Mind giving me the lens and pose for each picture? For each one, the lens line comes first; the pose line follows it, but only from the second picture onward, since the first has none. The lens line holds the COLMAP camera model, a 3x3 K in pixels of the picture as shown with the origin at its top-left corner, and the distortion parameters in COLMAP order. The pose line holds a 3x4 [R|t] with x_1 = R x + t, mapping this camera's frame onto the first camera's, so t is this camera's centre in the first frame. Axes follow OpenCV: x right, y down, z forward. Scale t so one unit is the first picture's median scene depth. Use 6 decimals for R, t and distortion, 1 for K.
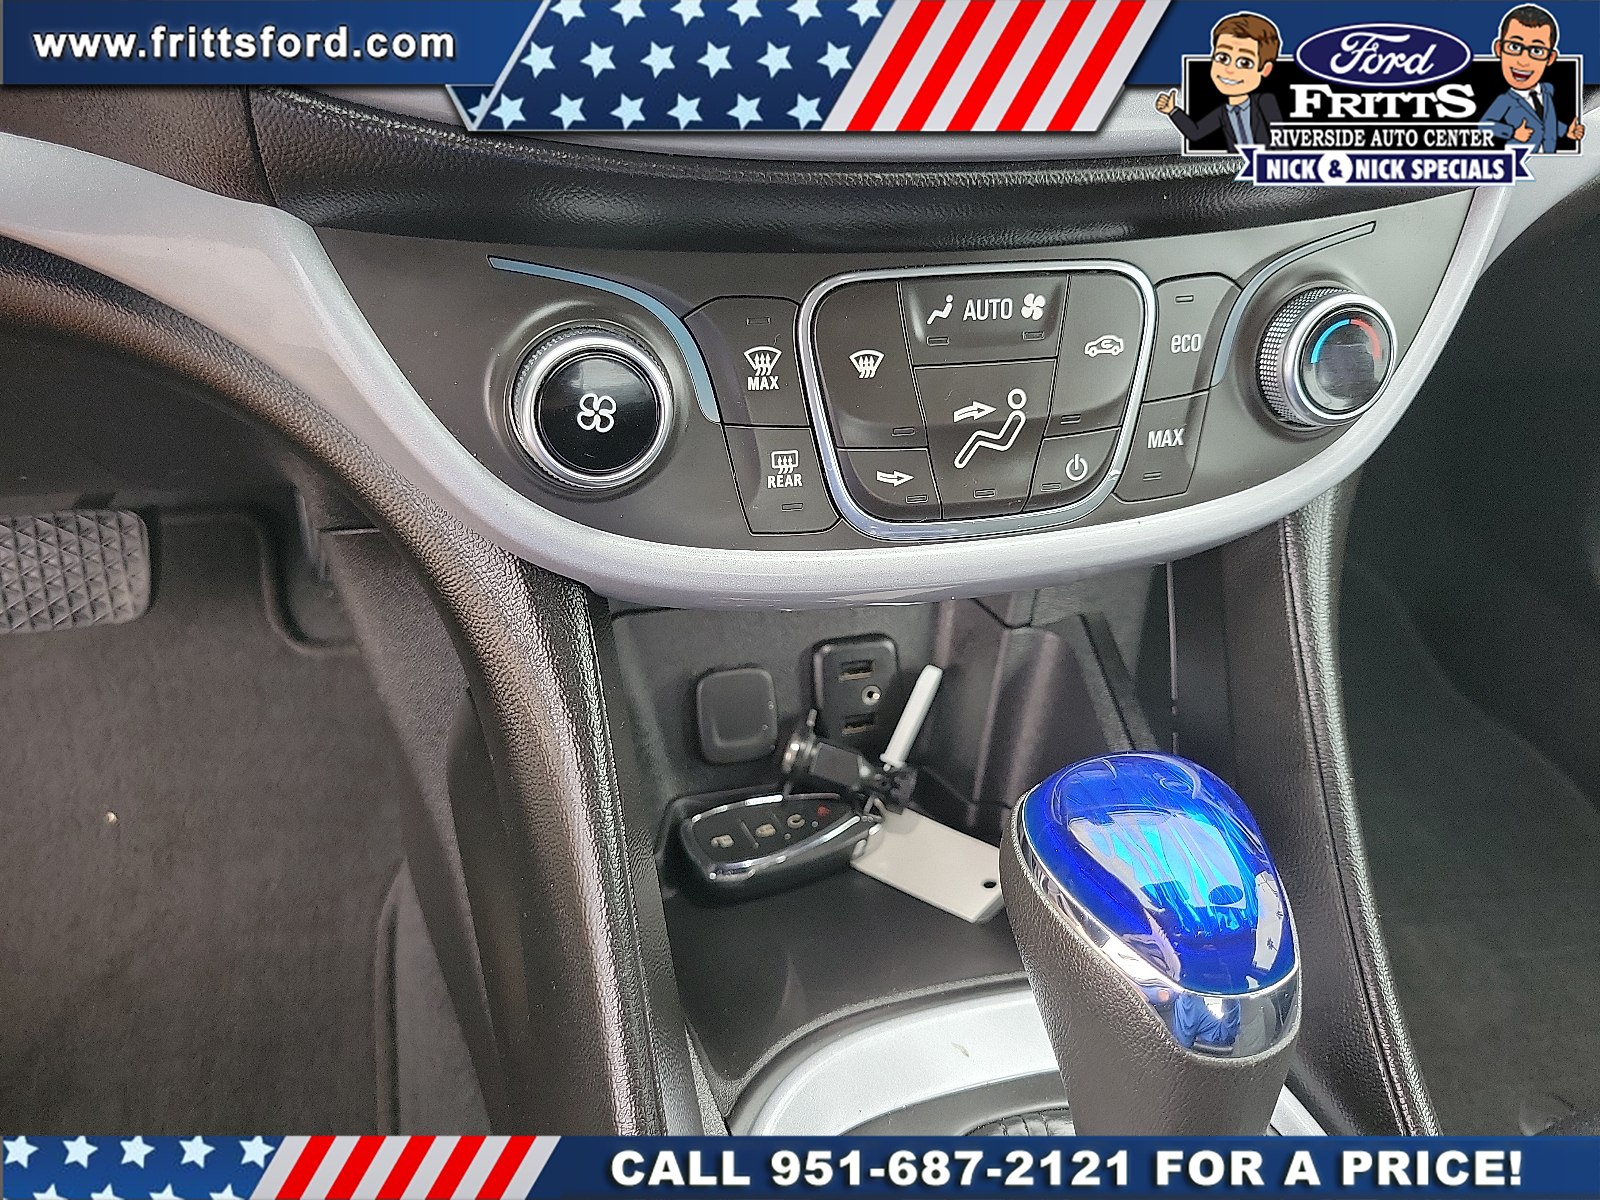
lens RADIAL K [[1212.9, 0, 803.2], [0, 1212.9, 606.2], [0, 0, 1]] dist [0.001367, -0.008396]
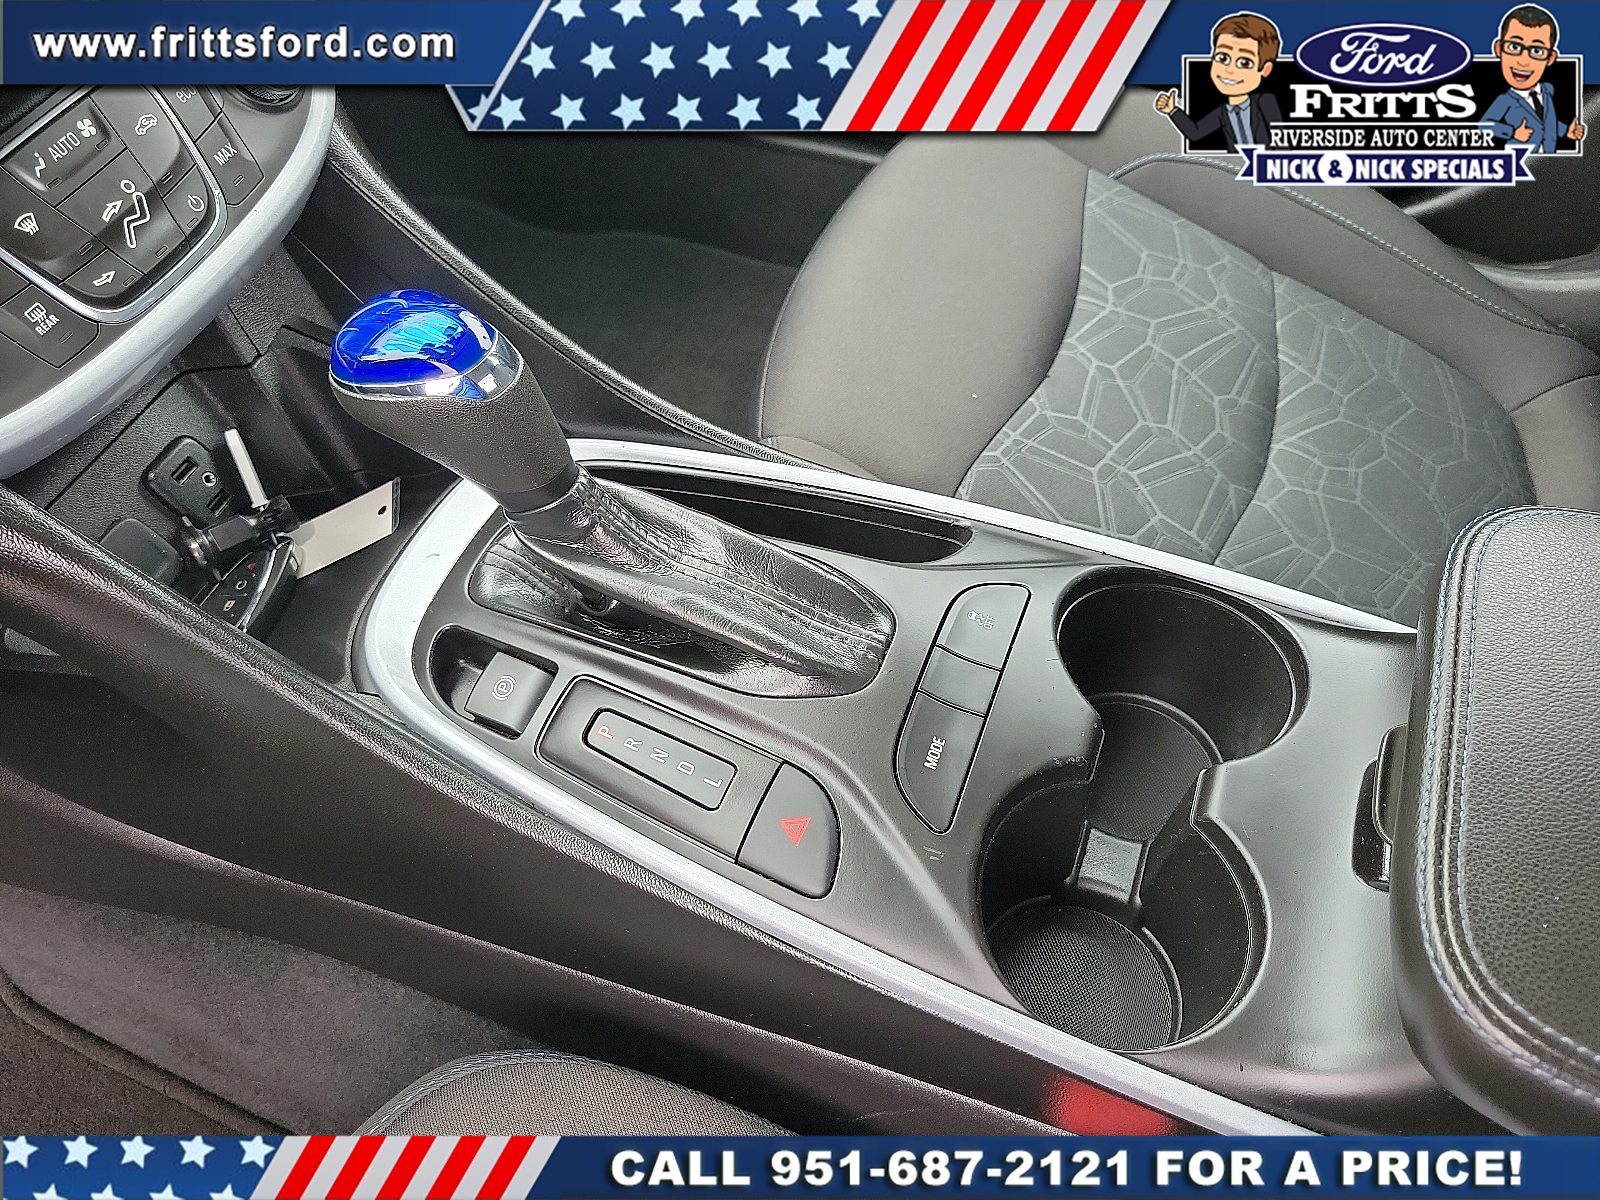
lens RADIAL K [[1212.9, 0, 802.0], [0, 1212.9, 598.7], [0, 0, 1]] dist [0.001367, -0.008396]
pose [[0.580073, -0.715077, 0.390102, -0.284989], [0.626115, 0.697760, 0.348011, 0.182256], [-0.521053, 0.042376, 0.852472, -0.676703]]
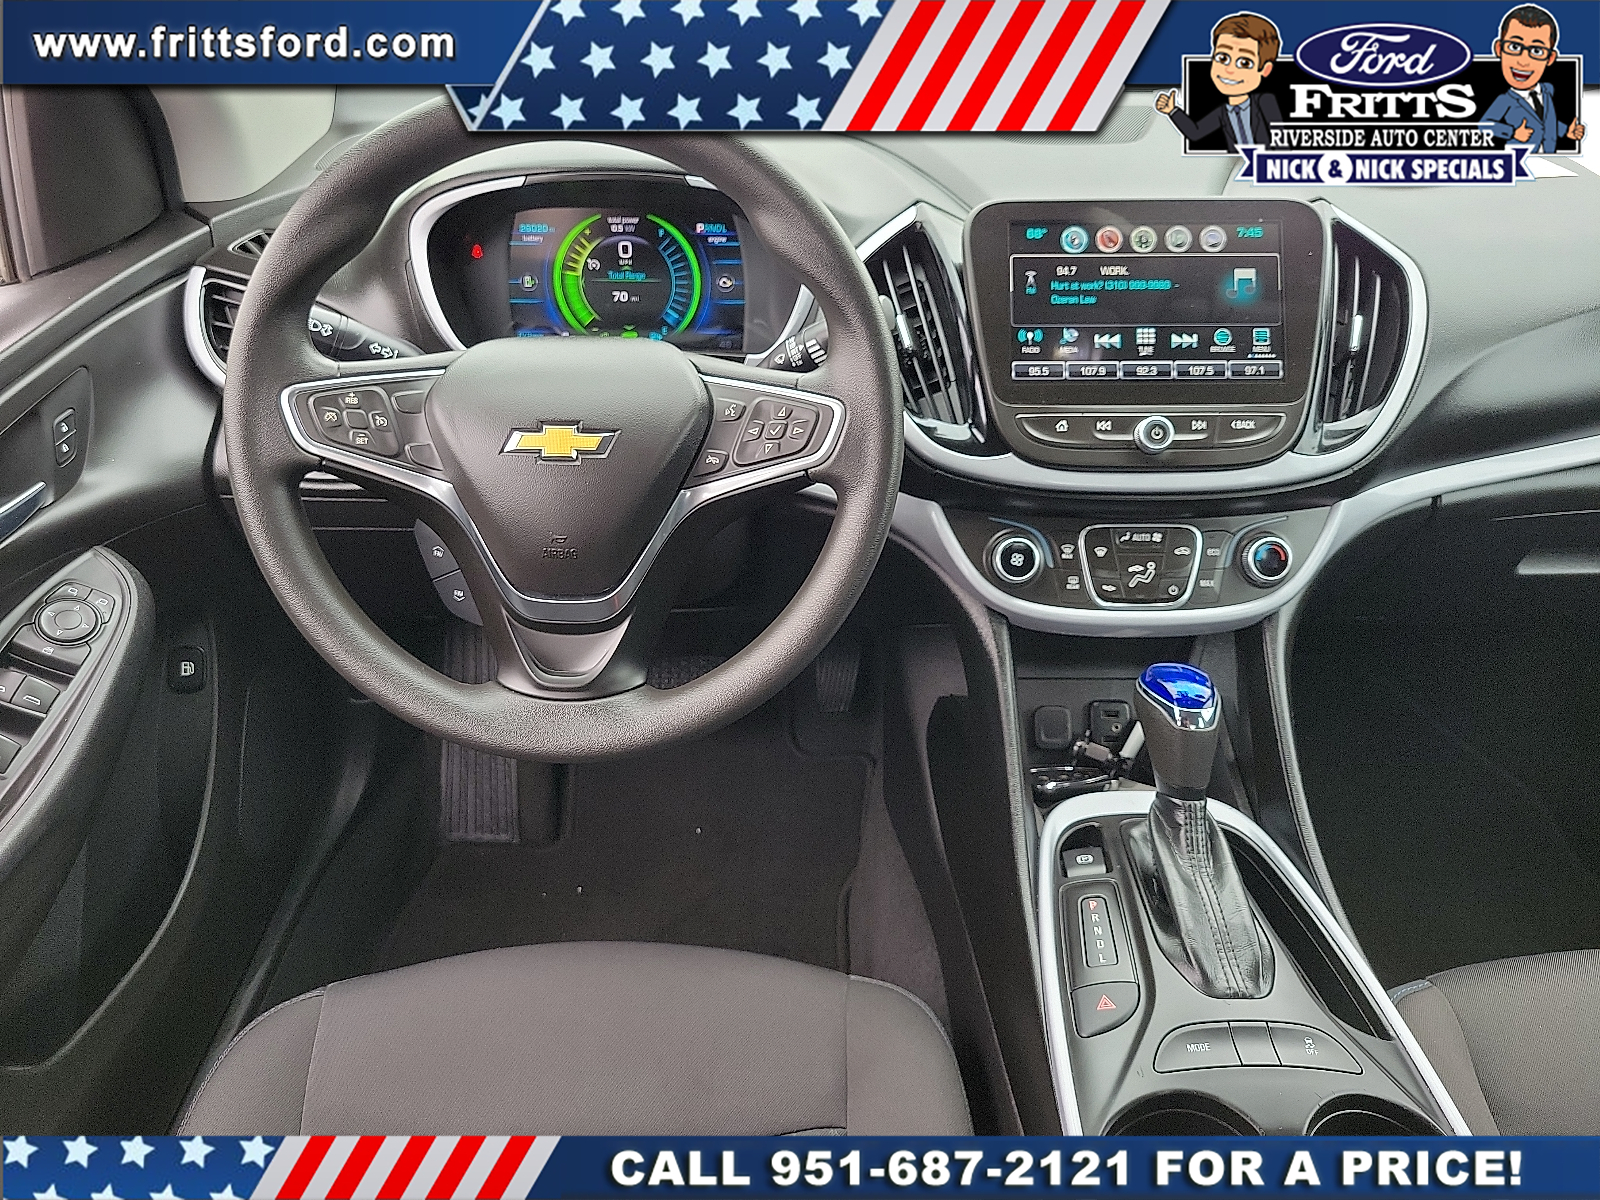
lens RADIAL K [[1212.9, 0, 799.8], [0, 1212.9, 601.6], [0, 0, 1]] dist [0.001367, -0.008396]
pose [[0.961881, 0.037285, -0.270915, 0.153326], [-0.106794, 0.963213, -0.246608, 0.768110], [0.251754, 0.266139, 0.930478, -2.061588]]
